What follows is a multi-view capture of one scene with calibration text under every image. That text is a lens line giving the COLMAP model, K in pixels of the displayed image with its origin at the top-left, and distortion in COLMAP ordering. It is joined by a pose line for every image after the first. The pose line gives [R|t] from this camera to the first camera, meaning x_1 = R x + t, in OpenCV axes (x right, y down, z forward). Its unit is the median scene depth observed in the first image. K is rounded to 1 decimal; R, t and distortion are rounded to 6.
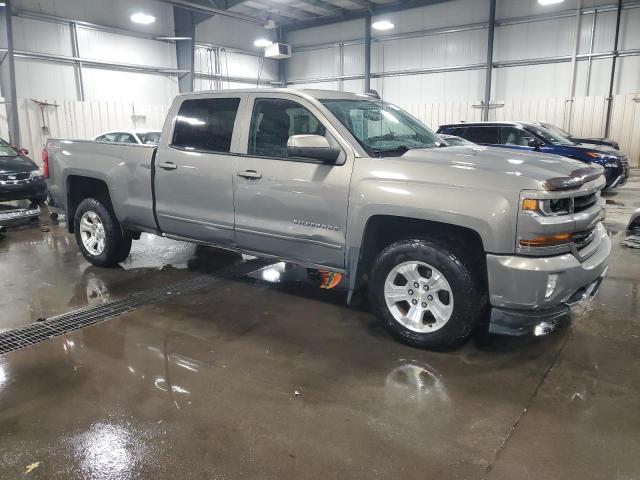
lens RADIAL K [[516.0, 0, 314.1], [0, 516.0, 240.4], [0, 0, 1]] dist [0.008512, -0.008653]
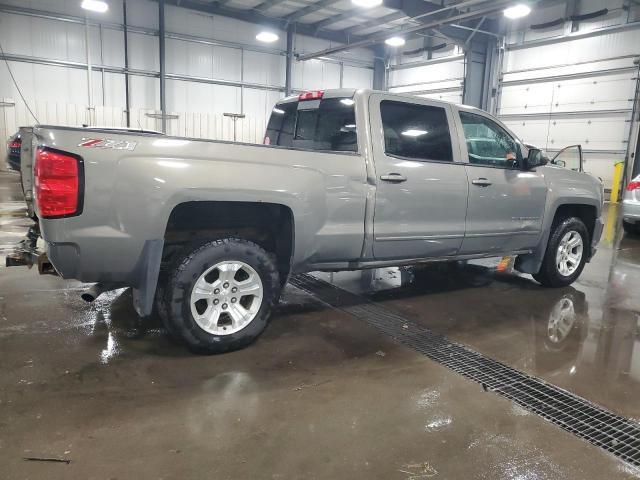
lens RADIAL K [[516.0, 0, 315.0], [0, 516.0, 238.0], [0, 0, 1]] dist [0.008512, -0.008653]
pose [[0.359544, -0.135272, 0.923271, -1.110978], [0.150377, 0.984904, 0.085741, -0.137967], [-0.920931, 0.108011, 0.374458, 0.808599]]
